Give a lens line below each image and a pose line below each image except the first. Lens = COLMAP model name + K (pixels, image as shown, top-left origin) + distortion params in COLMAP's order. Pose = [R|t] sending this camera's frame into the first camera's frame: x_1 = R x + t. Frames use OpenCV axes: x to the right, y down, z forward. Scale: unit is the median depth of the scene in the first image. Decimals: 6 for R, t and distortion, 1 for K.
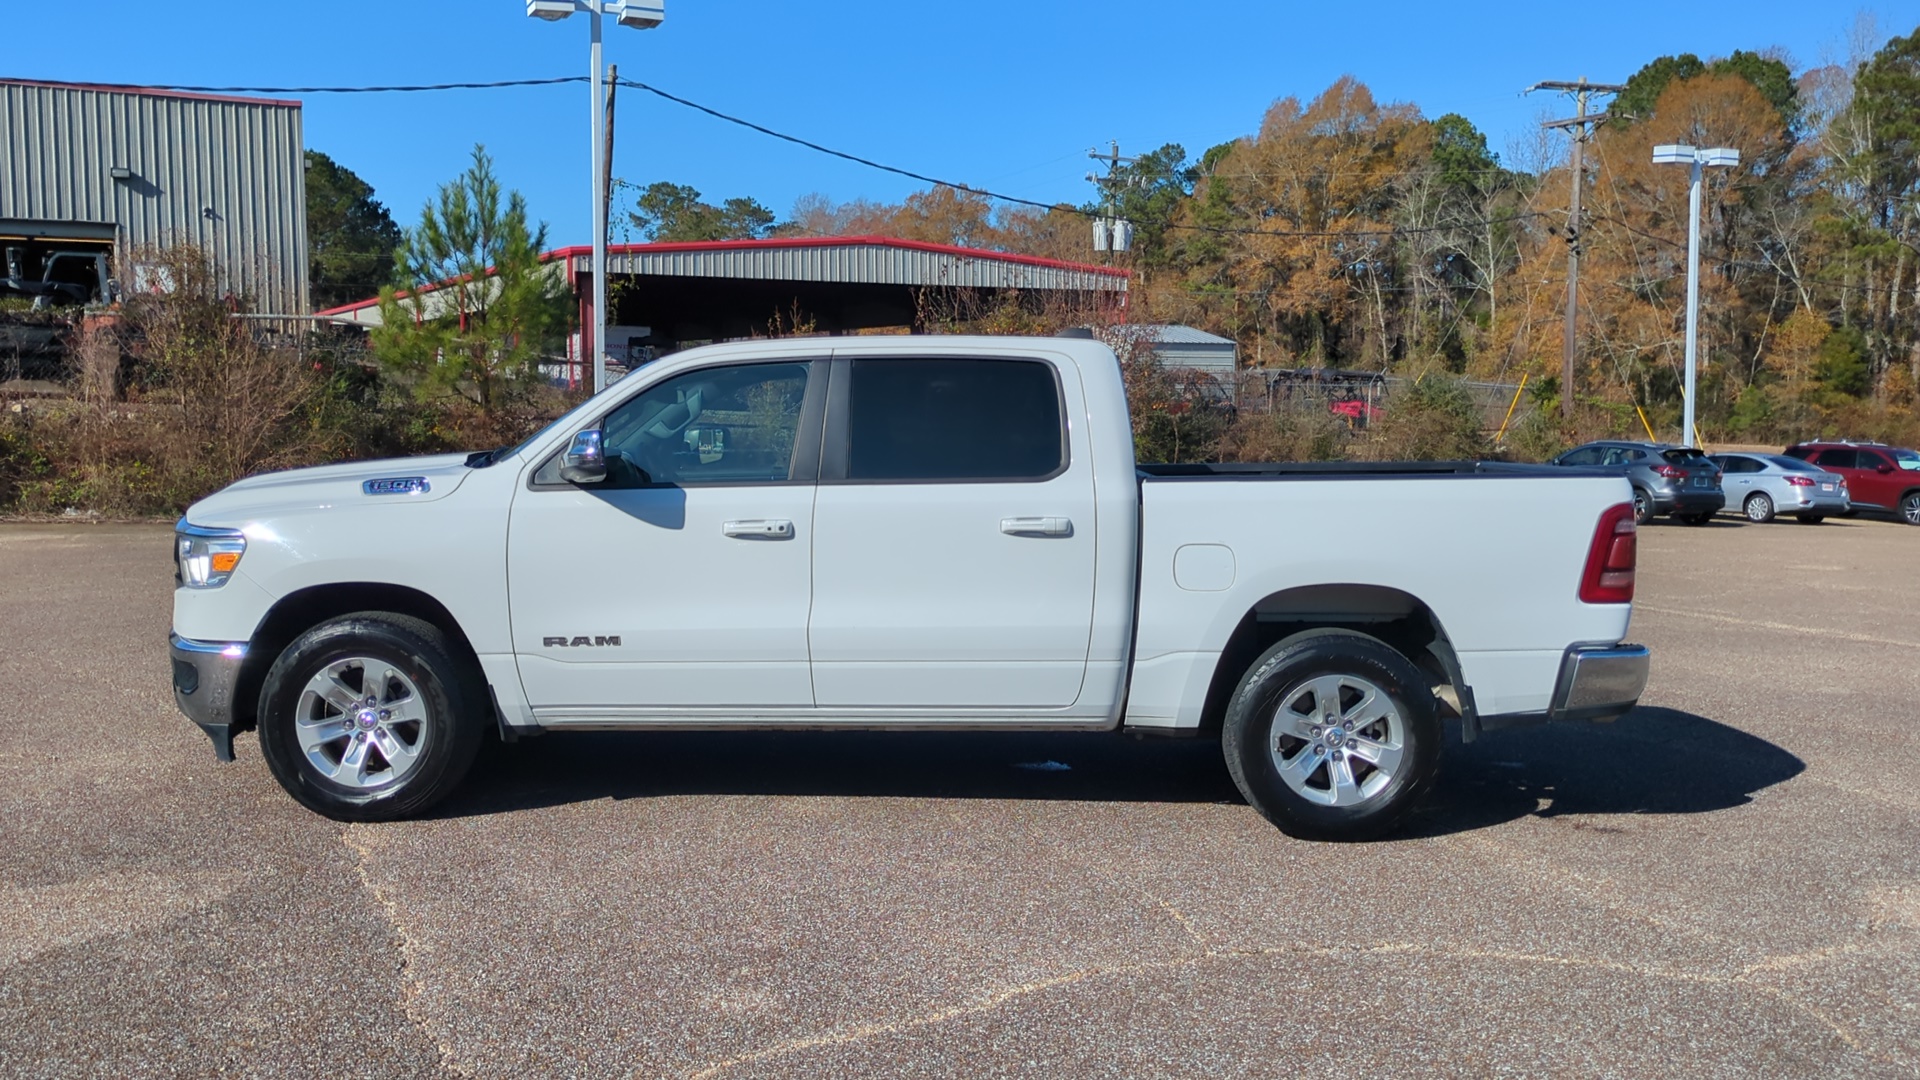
lens RADIAL K [[1663.1, 0, 960.0], [0, 1663.1, 540.0], [0, 0, 1]] dist [0.050710, -0.053306]
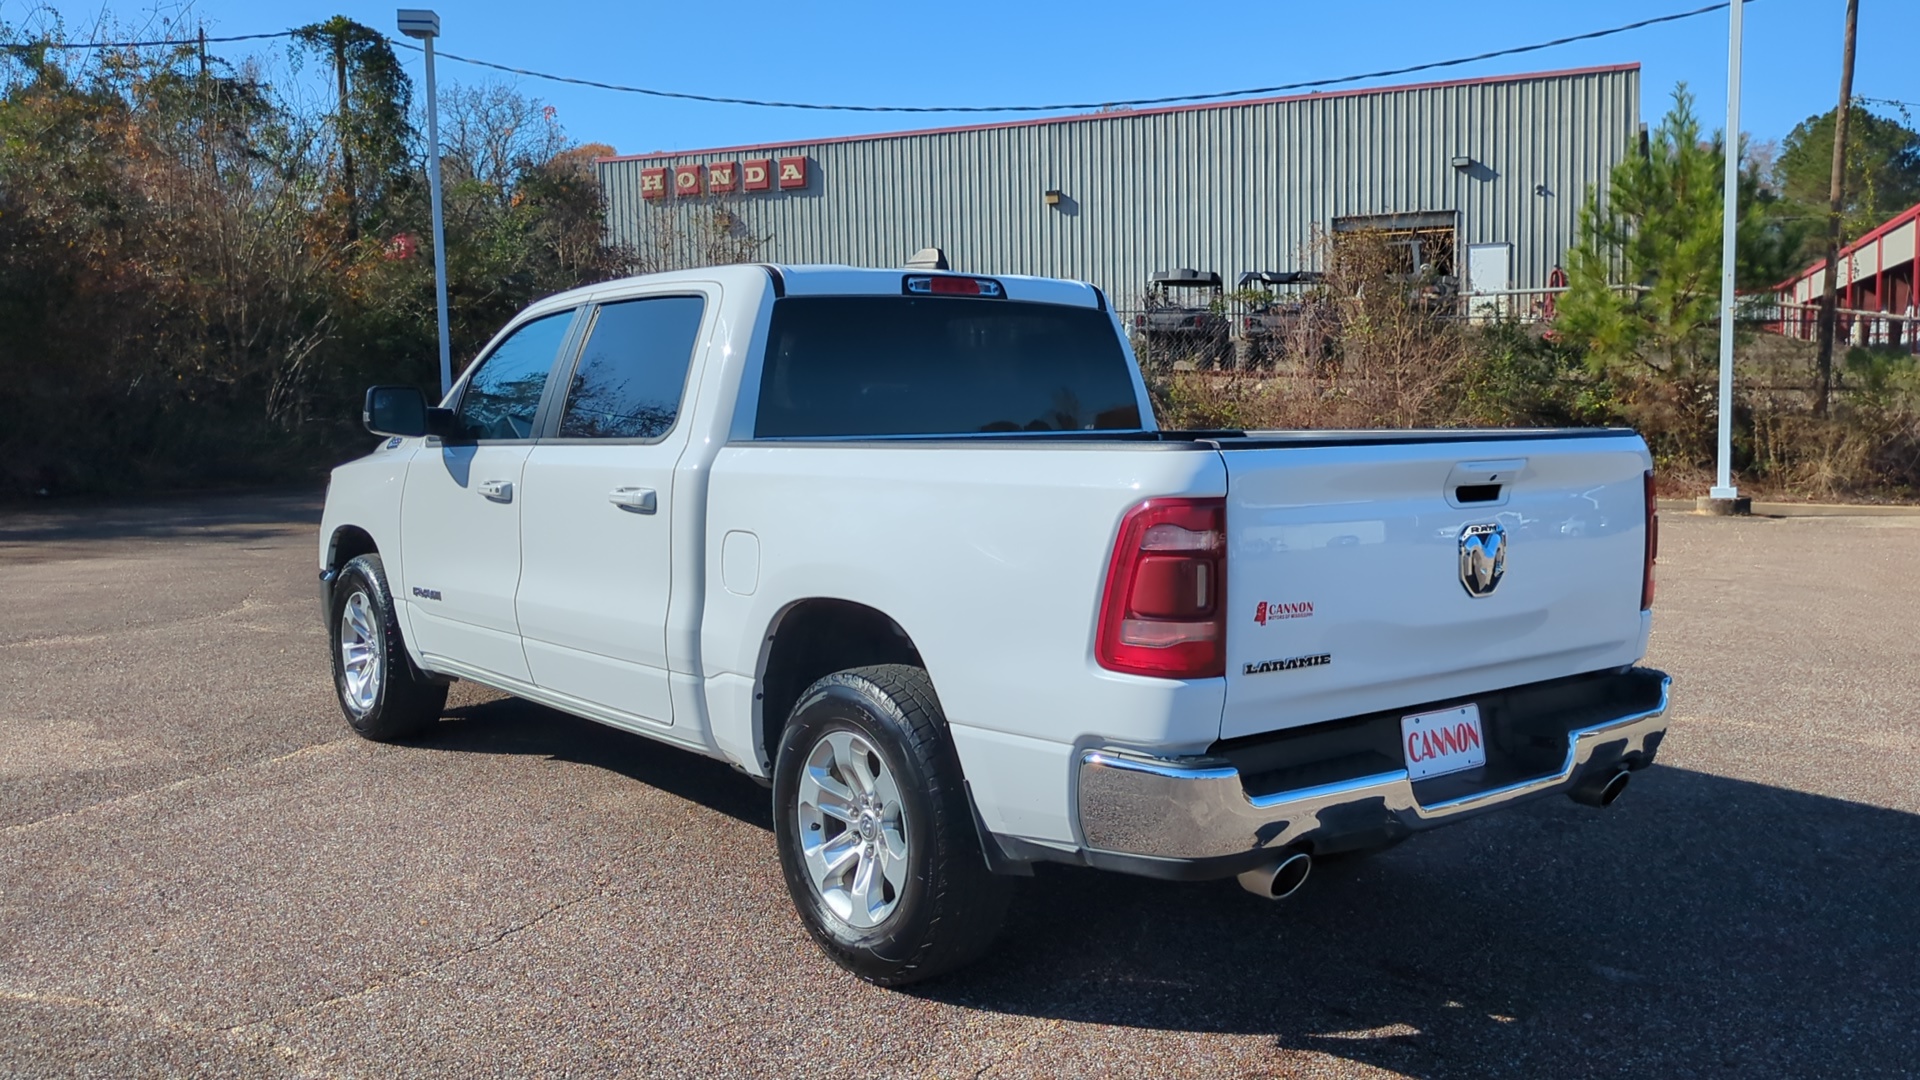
lens RADIAL K [[1663.1, 0, 960.0], [0, 1663.1, 540.0], [0, 0, 1]] dist [0.050710, -0.053306]
pose [[0.634958, 0.056791, -0.770456, 0.173335], [-0.046838, 0.998290, 0.034985, -0.005362], [0.771125, 0.013872, 0.636532, 0.133968]]
